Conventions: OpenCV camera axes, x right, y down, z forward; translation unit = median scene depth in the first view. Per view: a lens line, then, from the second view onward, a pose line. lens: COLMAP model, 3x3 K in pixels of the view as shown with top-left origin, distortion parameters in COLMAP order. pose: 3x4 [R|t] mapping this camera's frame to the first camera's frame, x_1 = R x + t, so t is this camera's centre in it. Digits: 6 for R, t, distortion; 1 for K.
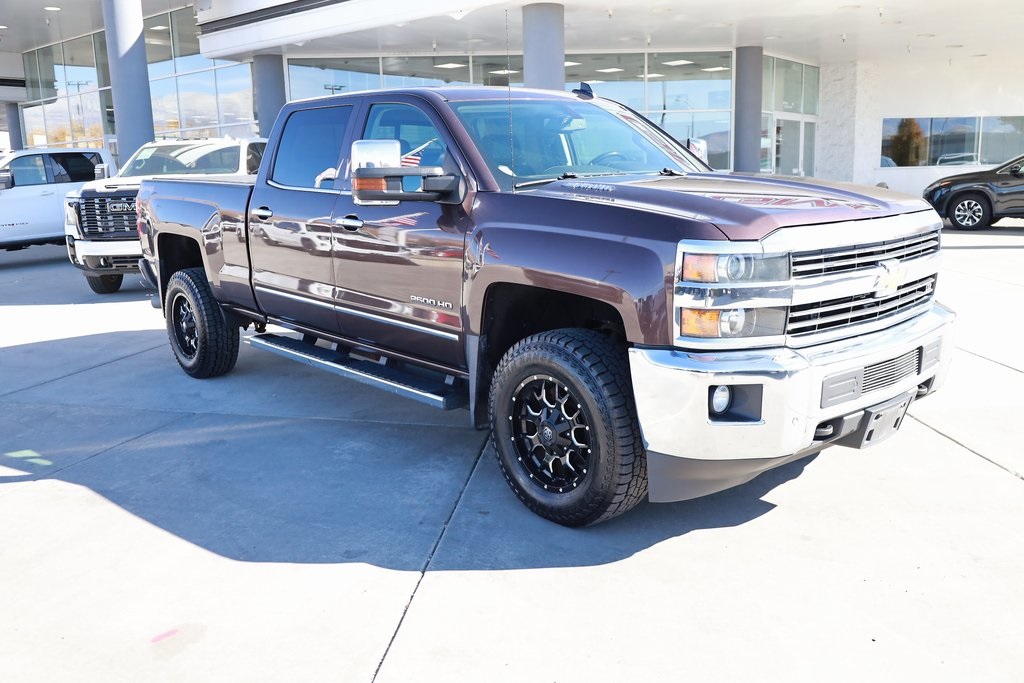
lens RADIAL K [[850.4, 0, 512.0], [0, 850.4, 341.5], [0, 0, 1]] dist [-0.003178, 0.001772]
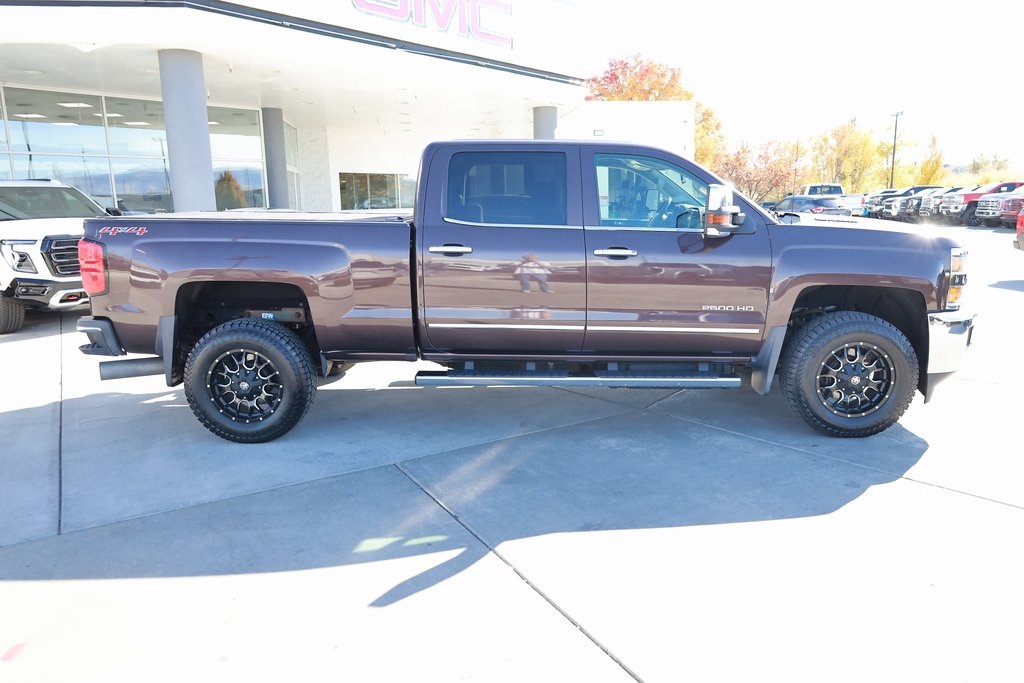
lens RADIAL K [[703.6, 0, 512.0], [0, 703.6, 341.5], [0, 0, 1]] dist [-0.001974, -0.004664]
pose [[0.690570, -0.128300, 0.711795, -0.959186], [0.141184, 0.989121, 0.041314, -0.075095], [-0.709352, 0.071964, 0.701171, 0.408544]]
